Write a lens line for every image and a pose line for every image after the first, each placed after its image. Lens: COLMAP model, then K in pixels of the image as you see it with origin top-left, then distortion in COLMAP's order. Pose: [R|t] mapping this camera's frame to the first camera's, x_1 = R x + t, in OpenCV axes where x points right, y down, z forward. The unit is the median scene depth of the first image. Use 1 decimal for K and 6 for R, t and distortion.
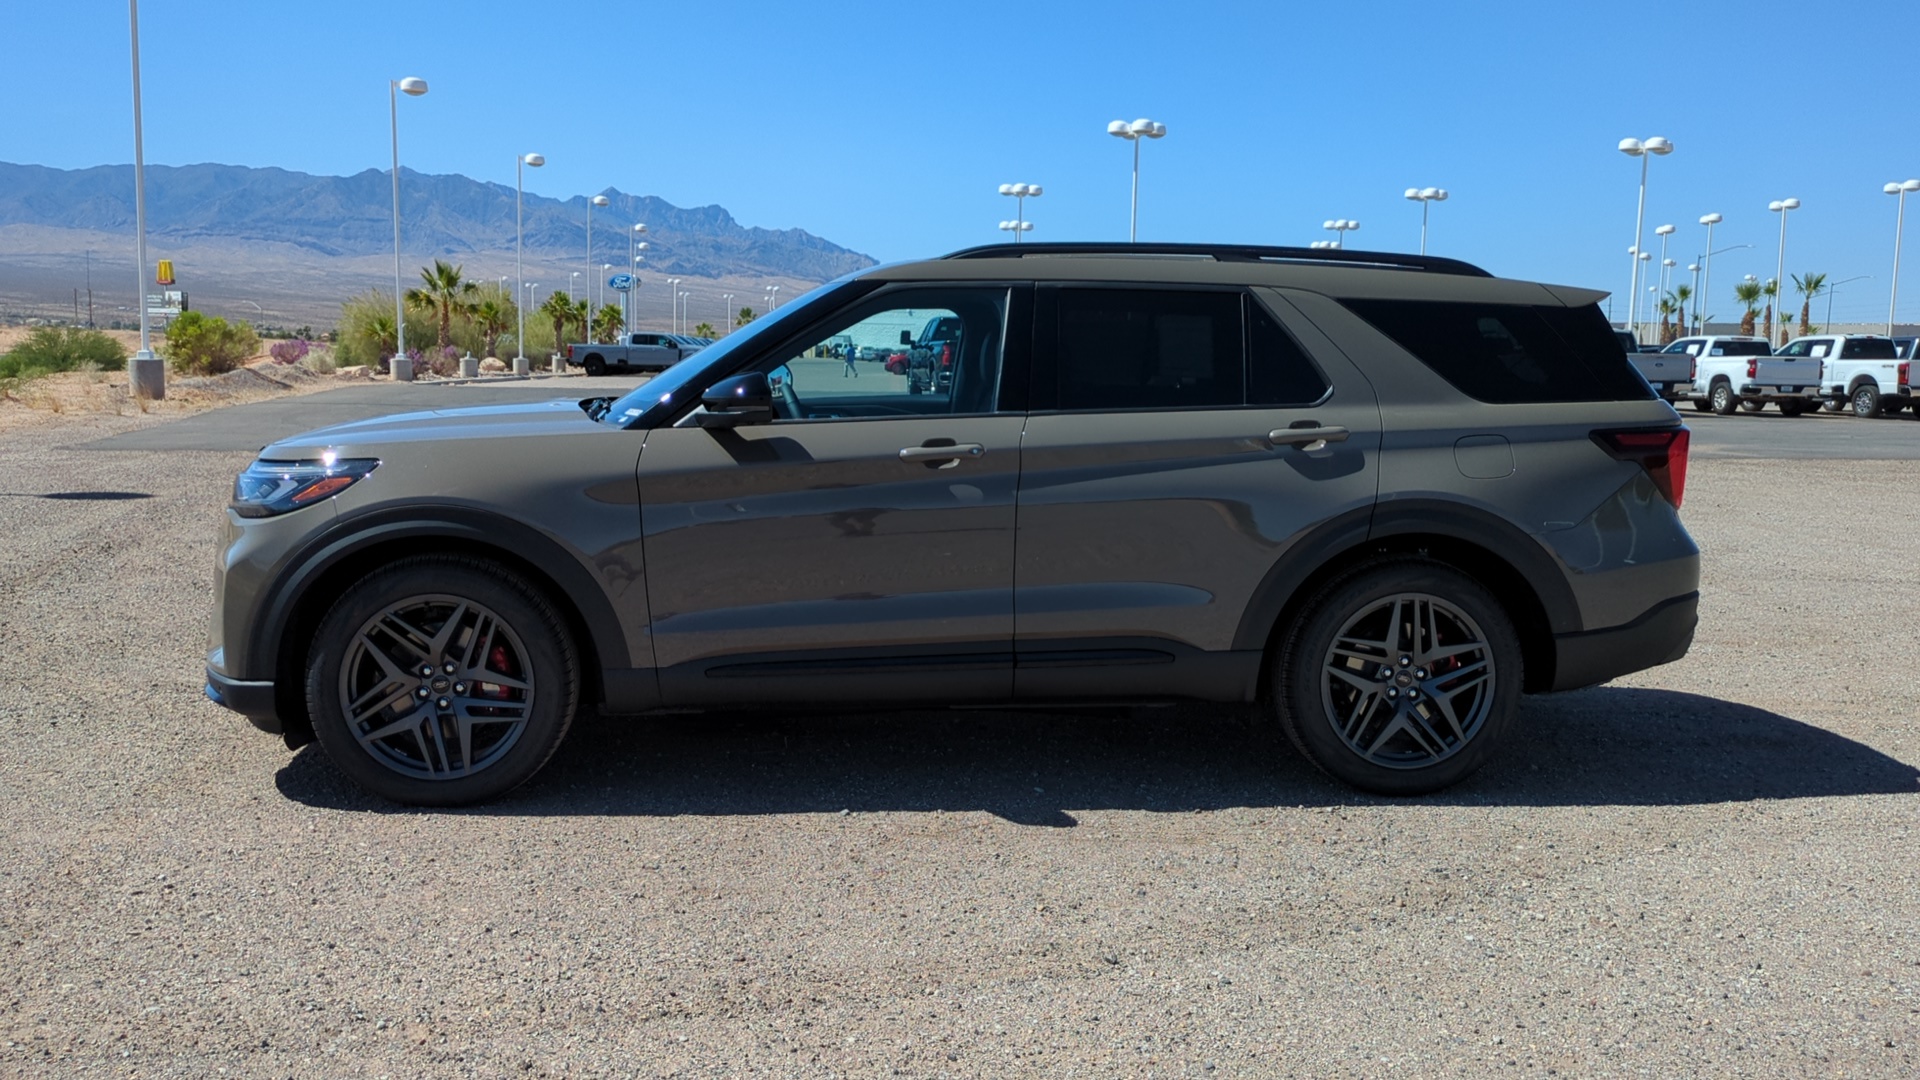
lens RADIAL K [[1615.2, 0, 960.0], [0, 1615.2, 540.0], [0, 0, 1]] dist [0.067073, -0.076353]
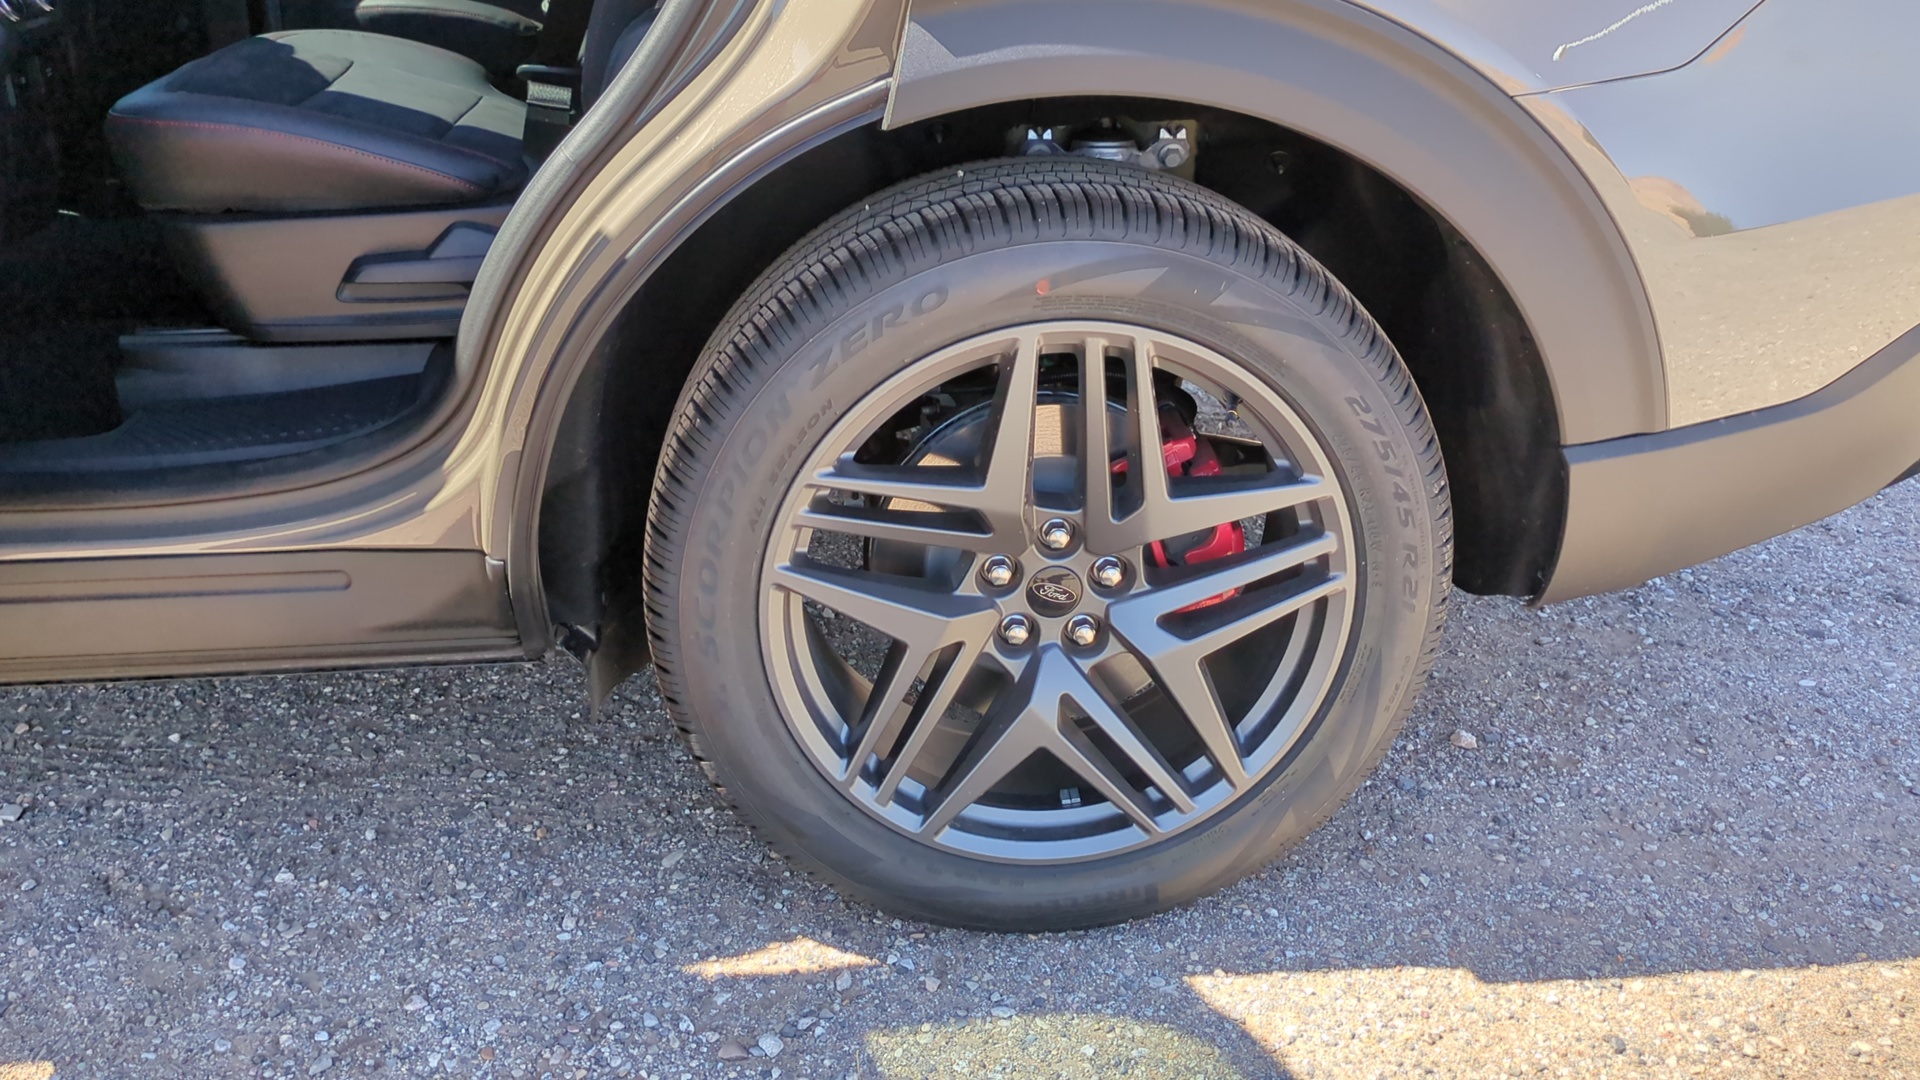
lens RADIAL K [[1615.2, 0, 960.0], [0, 1615.2, 540.0], [0, 0, 1]] dist [0.067073, -0.076353]
pose [[0.999836, -0.002035, 0.017968, 0.251253], [-0.003513, 0.952845, 0.303437, -0.014219], [-0.017738, -0.303451, 0.952682, 0.721291]]
